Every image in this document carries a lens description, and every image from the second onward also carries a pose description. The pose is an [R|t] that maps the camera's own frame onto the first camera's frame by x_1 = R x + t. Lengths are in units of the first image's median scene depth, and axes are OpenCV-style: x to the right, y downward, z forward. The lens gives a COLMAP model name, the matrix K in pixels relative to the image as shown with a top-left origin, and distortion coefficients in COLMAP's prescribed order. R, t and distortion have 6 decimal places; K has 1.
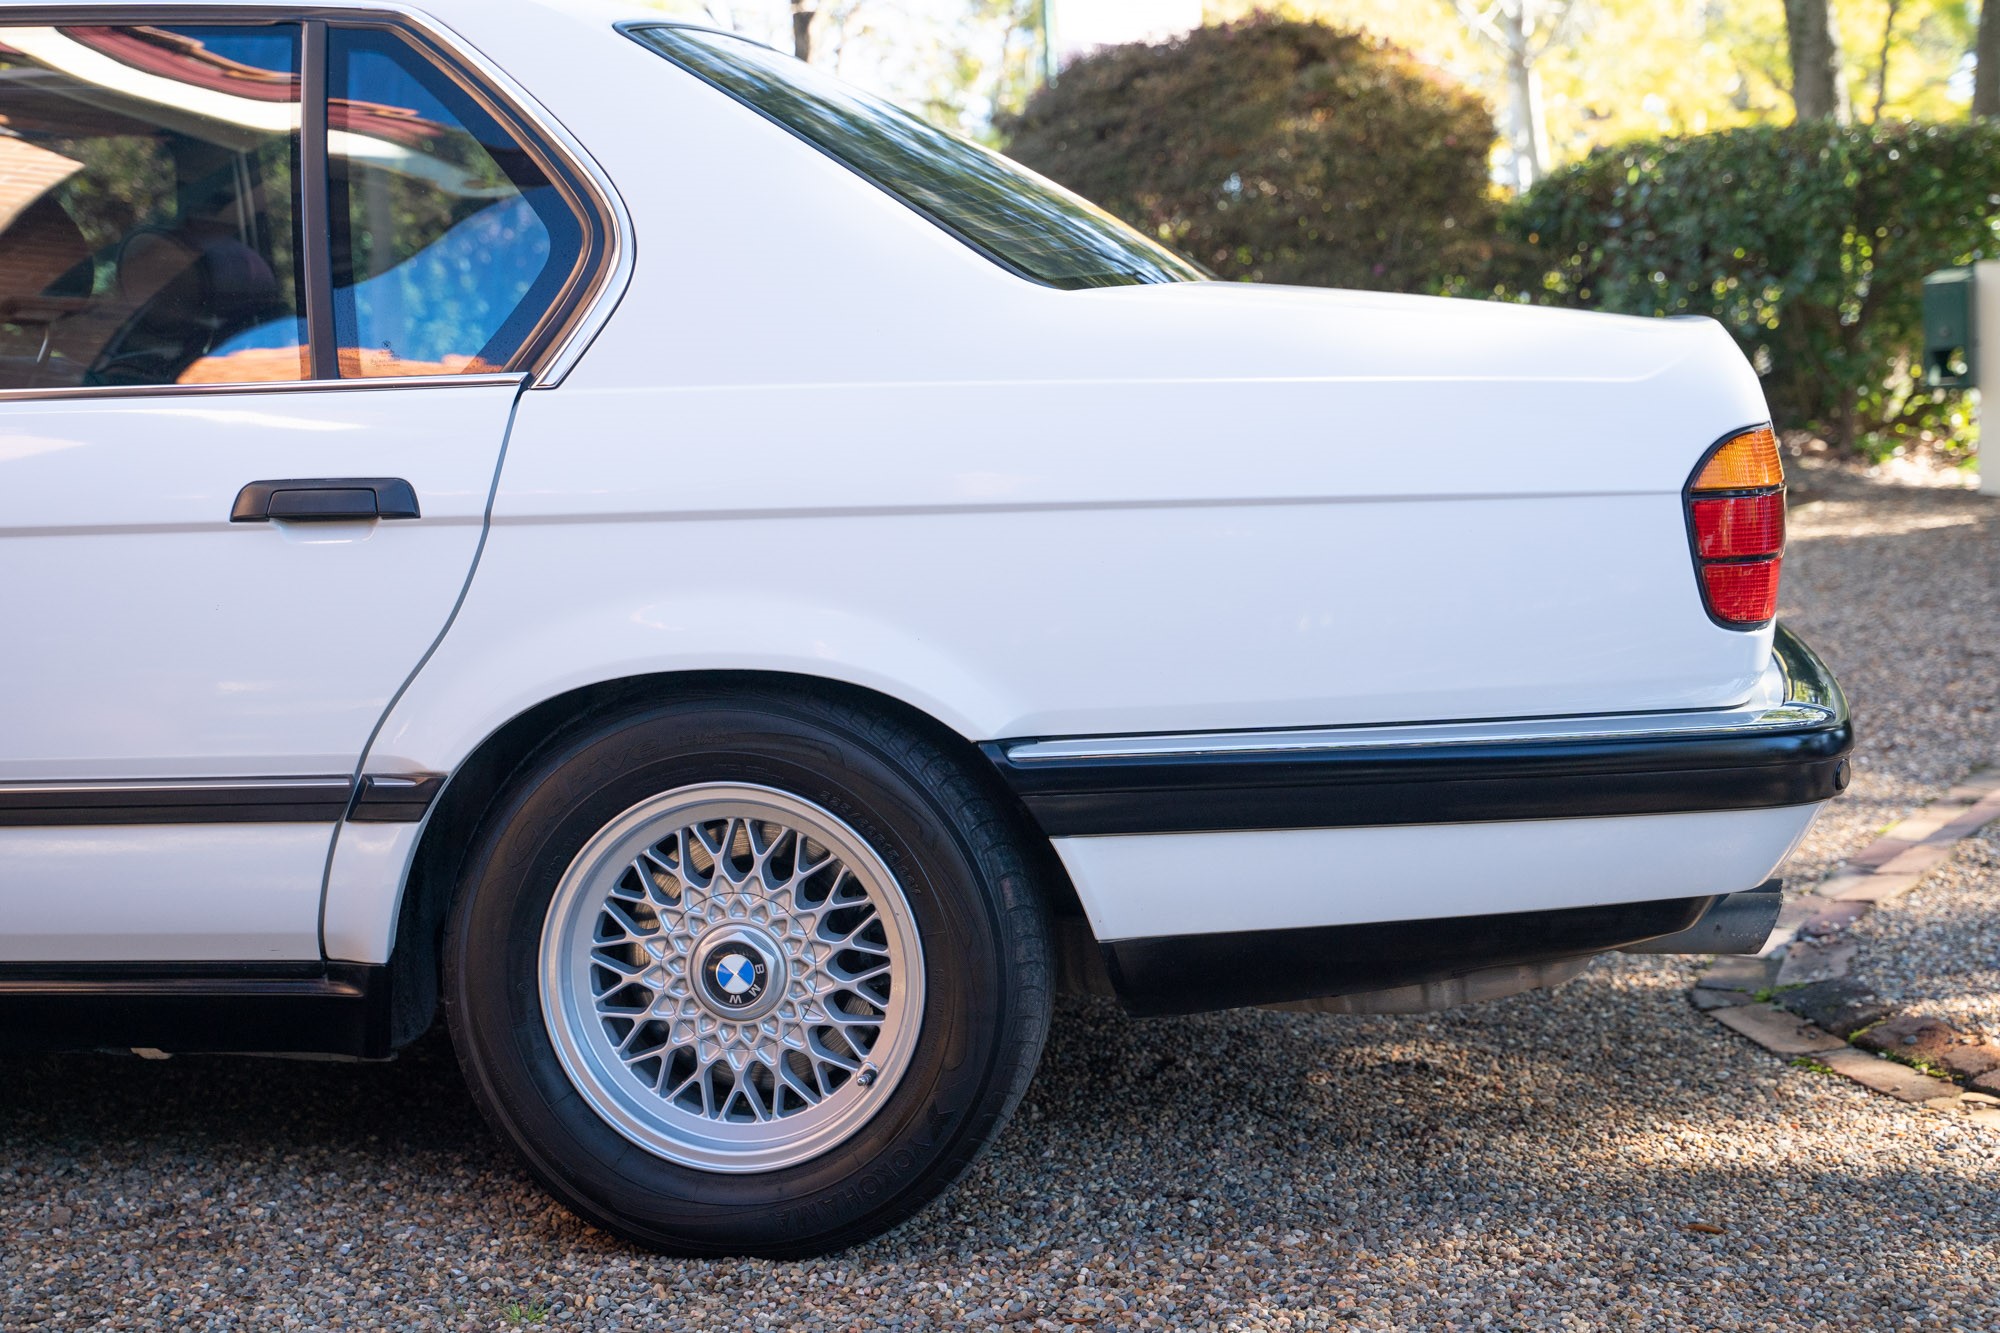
lens RADIAL K [[2830.3, 0, 1000.0], [0, 2830.3, 666.5], [0, 0, 1]] dist [0.150549, 0.008855]
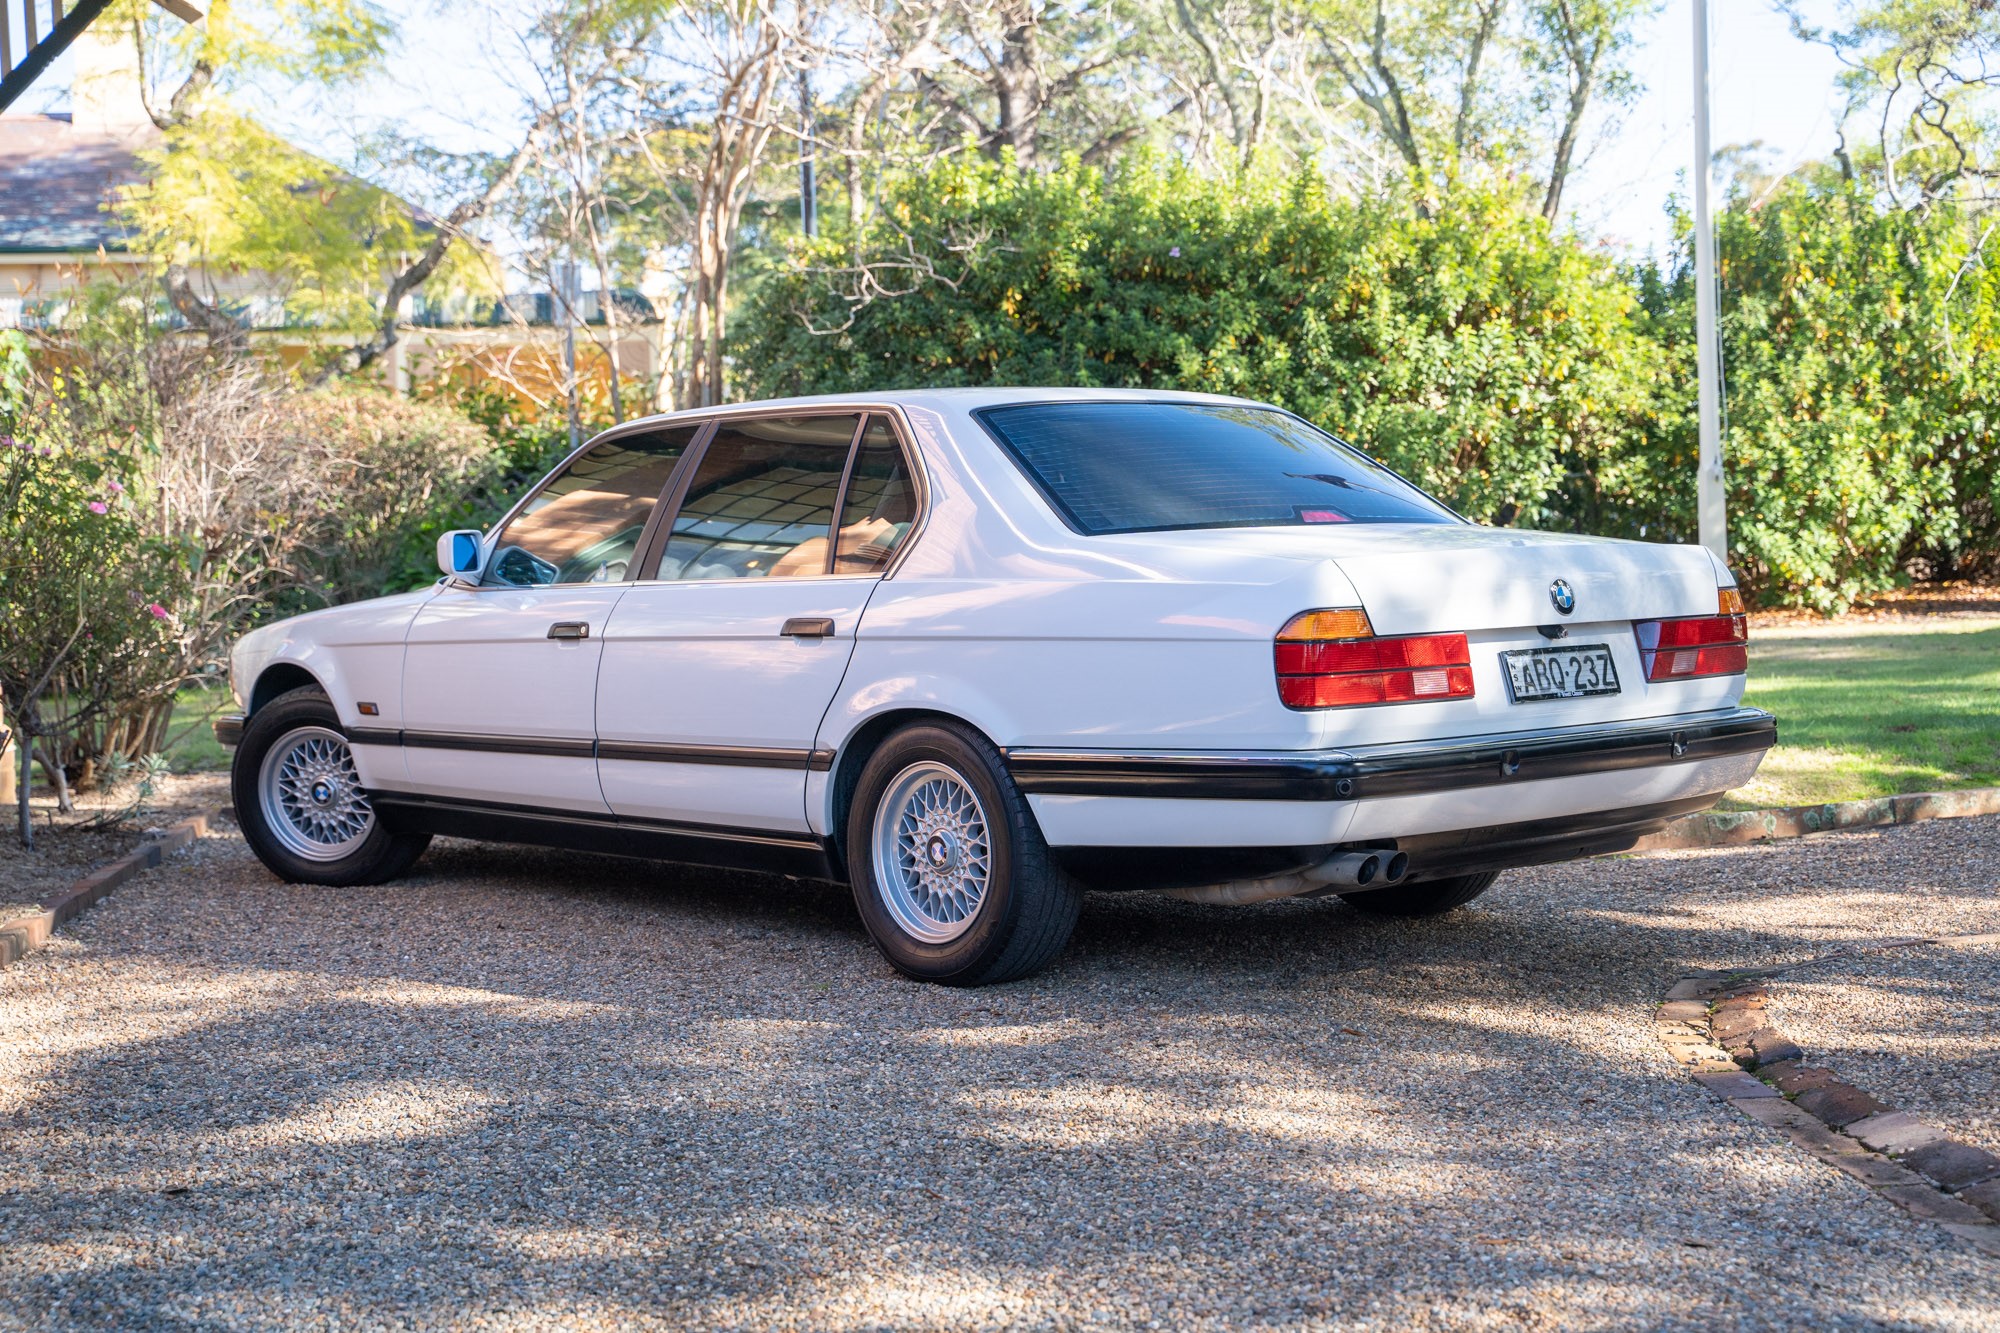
lens RADIAL K [[2806.0, 0, 1000.0], [0, 2806.0, 666.5], [0, 0, 1]] dist [0.021931, 0.013640]
pose [[0.767946, 0.032687, -0.639680, 1.304291], [-0.067514, 0.997264, -0.030092, 0.029100], [0.636946, 0.066296, 0.768052, -0.617932]]
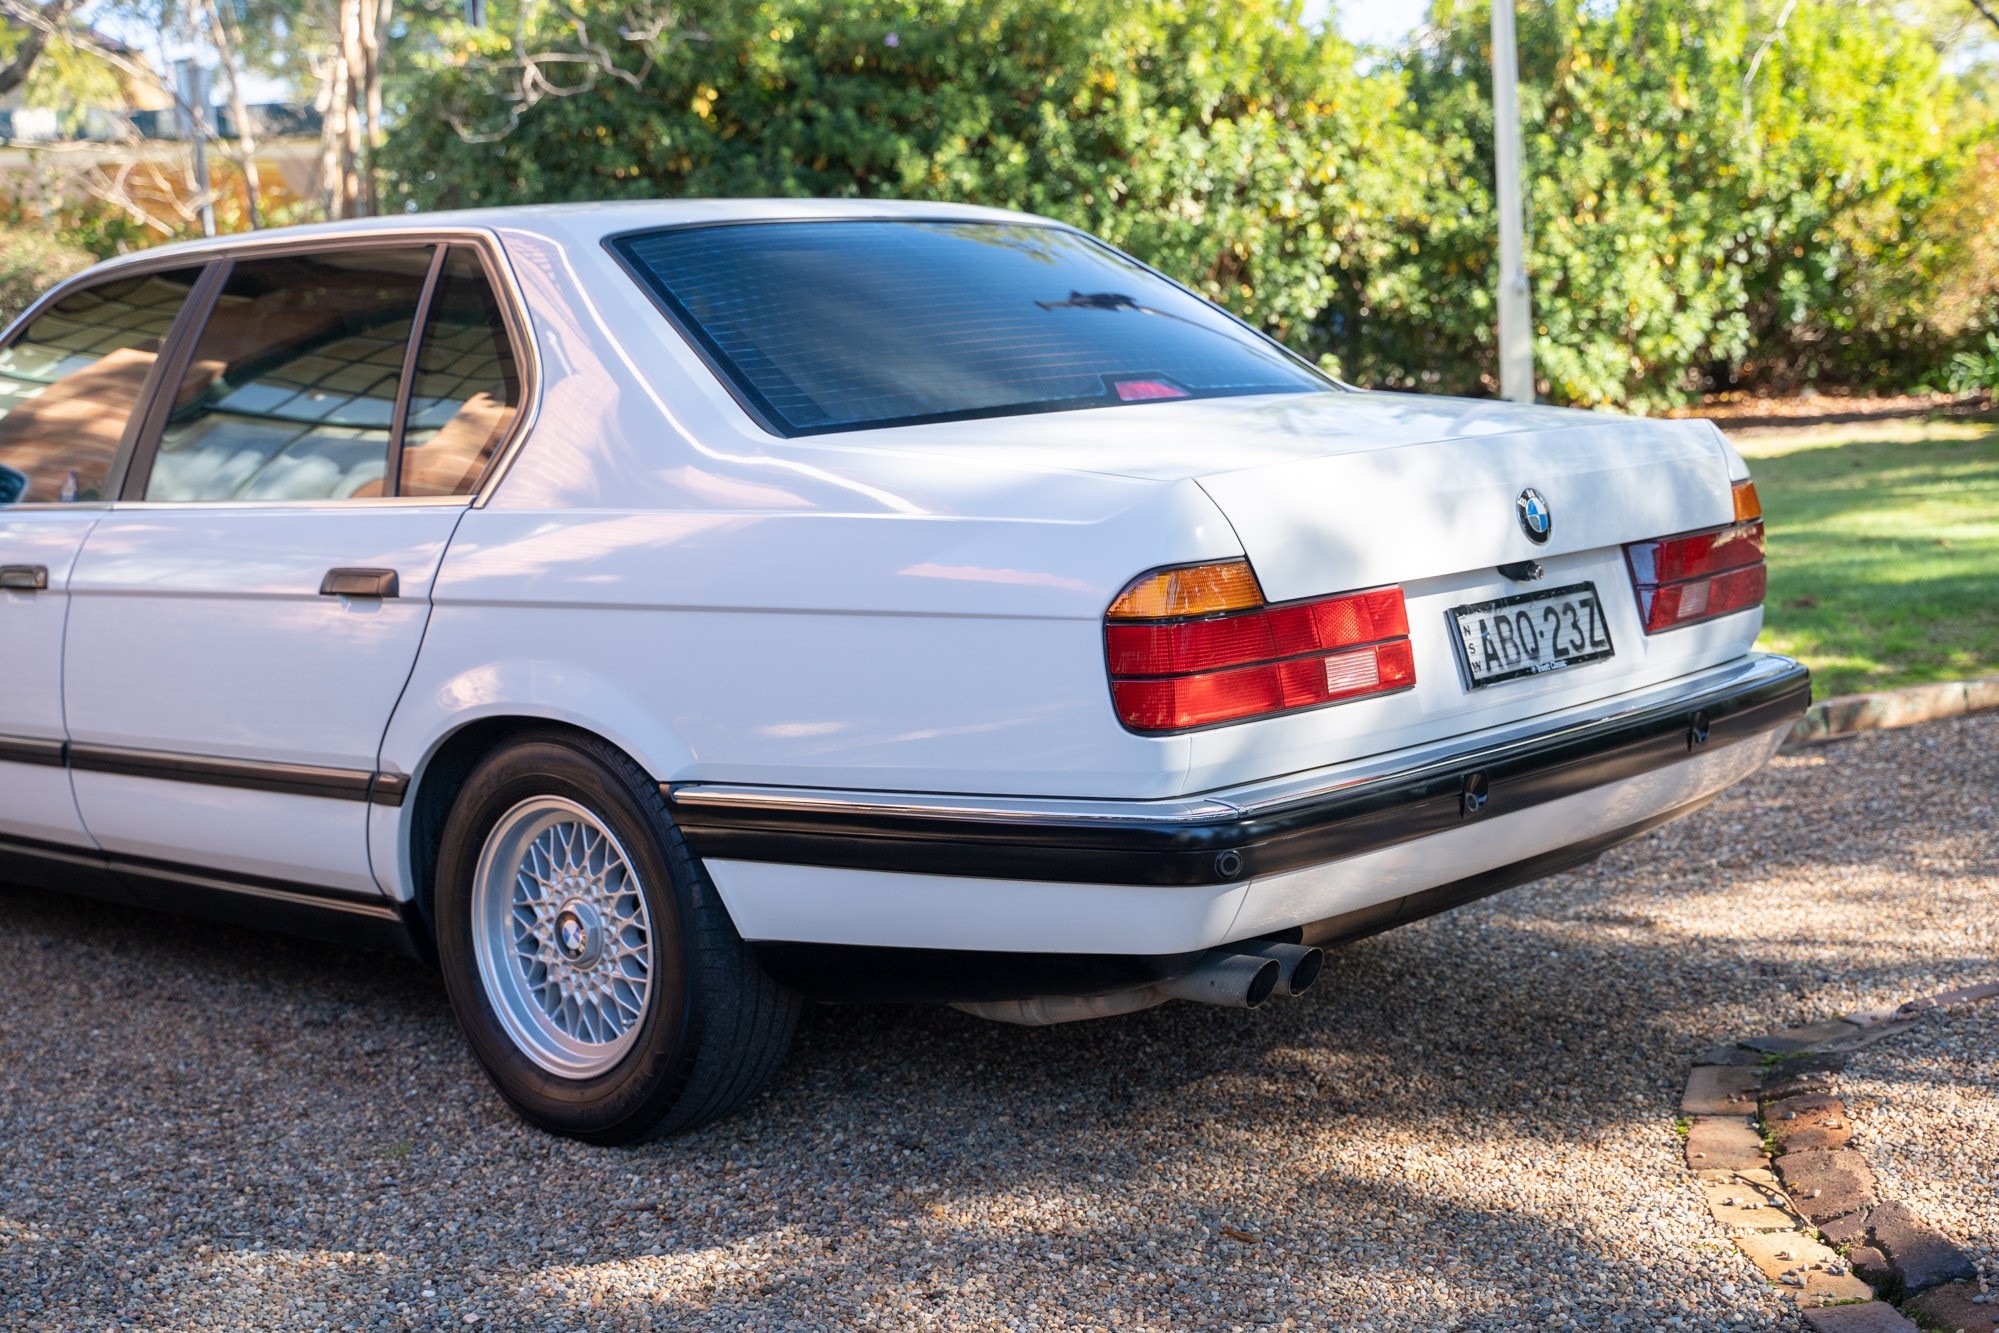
lens RADIAL K [[2693.5, 0, 999.5], [0, 2693.5, 666.5], [0, 0, 1]] dist [0.026008, 0.016426]
pose [[0.829116, 0.051502, -0.556699, 0.803607], [-0.037027, 0.998620, 0.037240, -0.078504], [0.557849, -0.010263, 0.829879, 0.029231]]
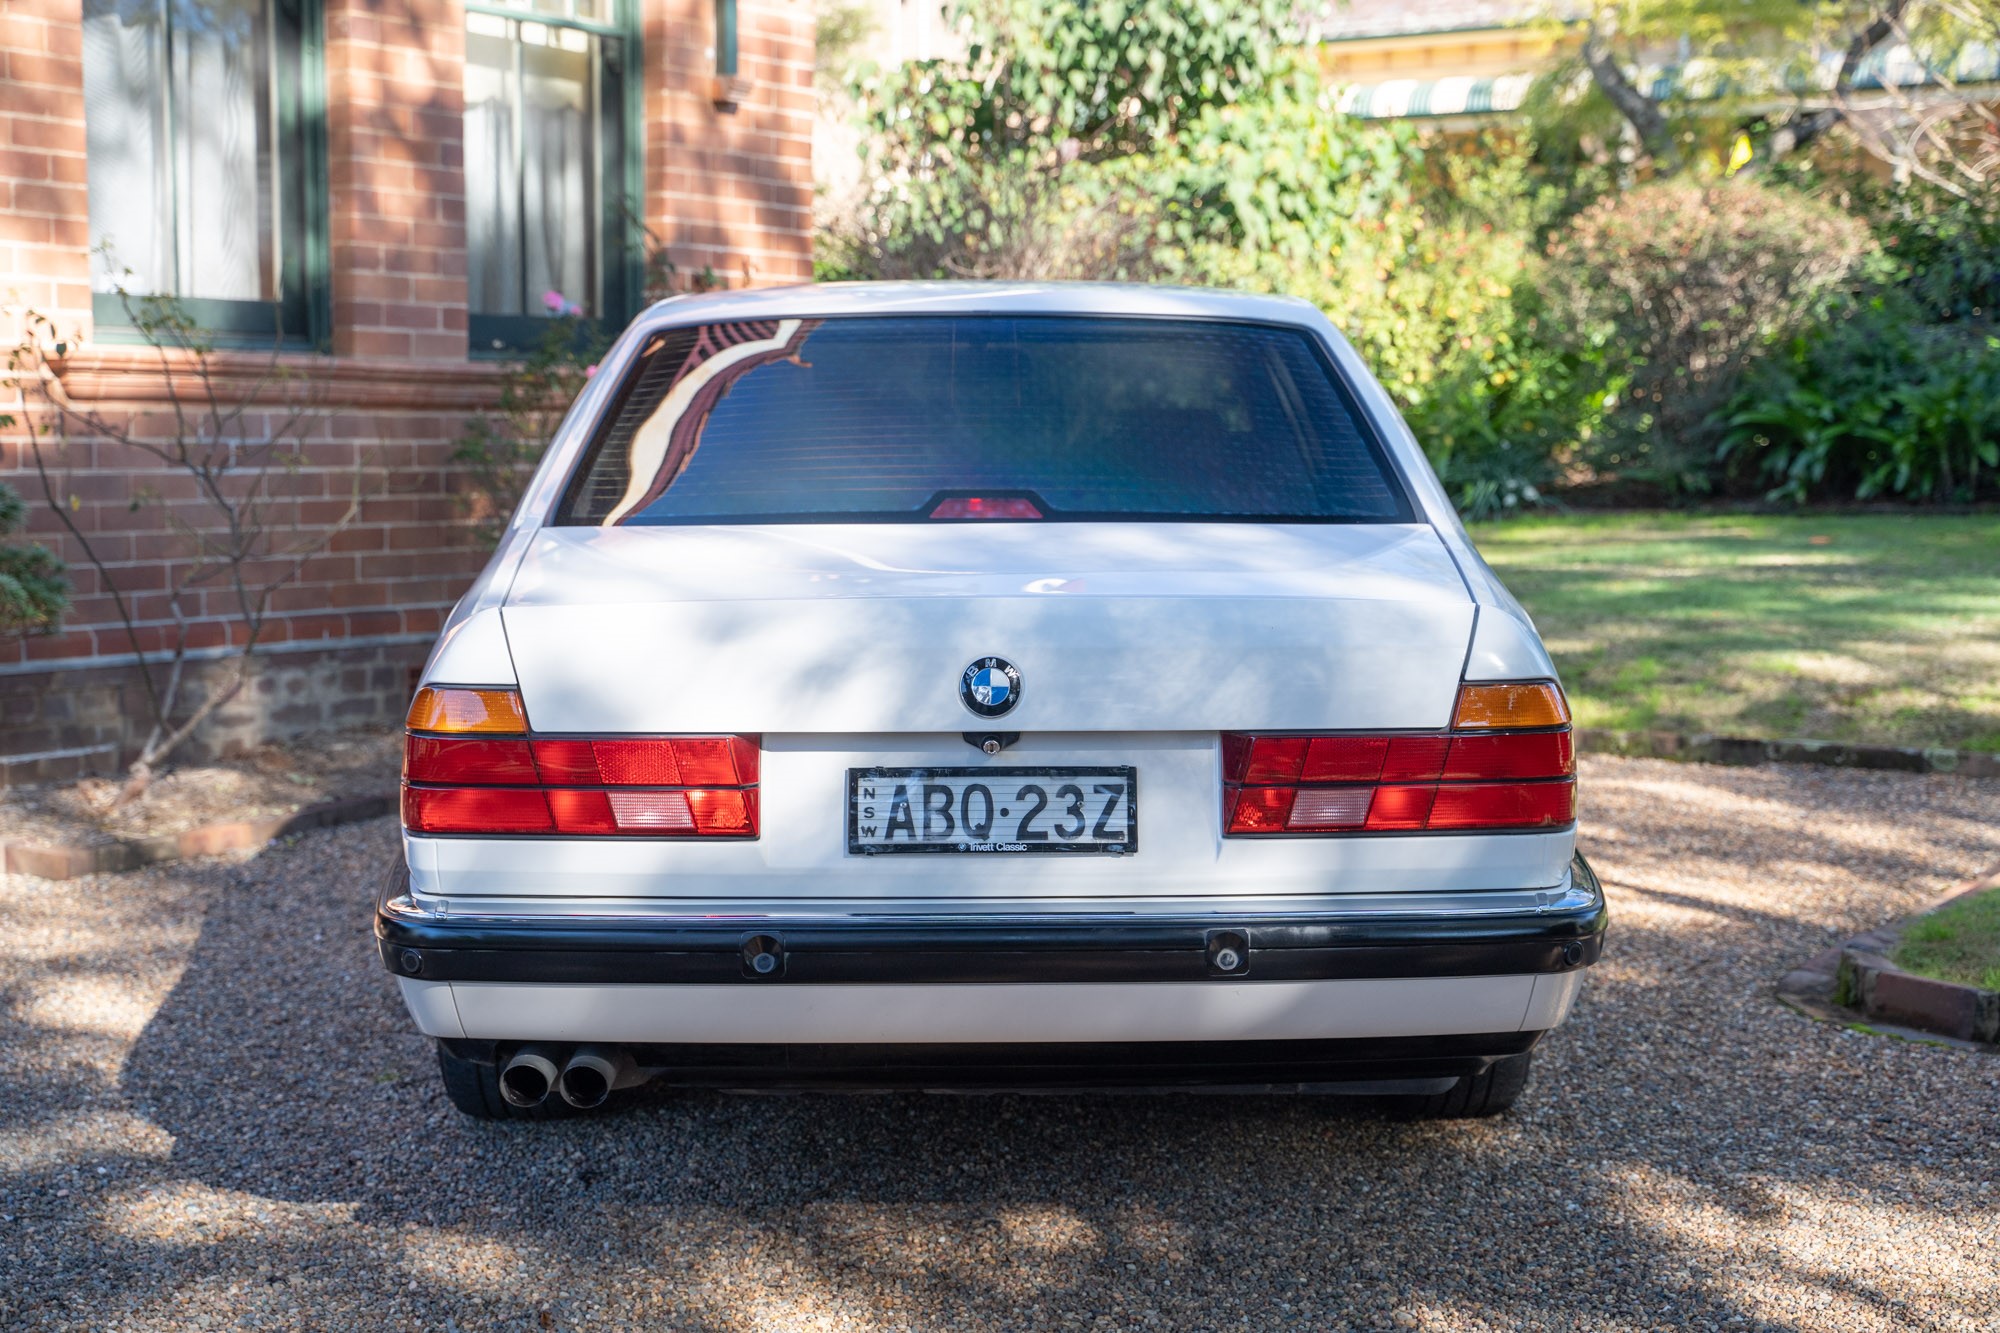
lens RADIAL K [[2960.6, 0, 1000.0], [0, 2960.6, 666.5], [0, 0, 1]] dist [0.000679, 0.015838]
pose [[0.165398, 0.113766, -0.979643, 1.592737], [-0.115885, 0.988685, 0.095251, -0.245847], [0.979395, 0.097772, 0.176710, 0.988724]]
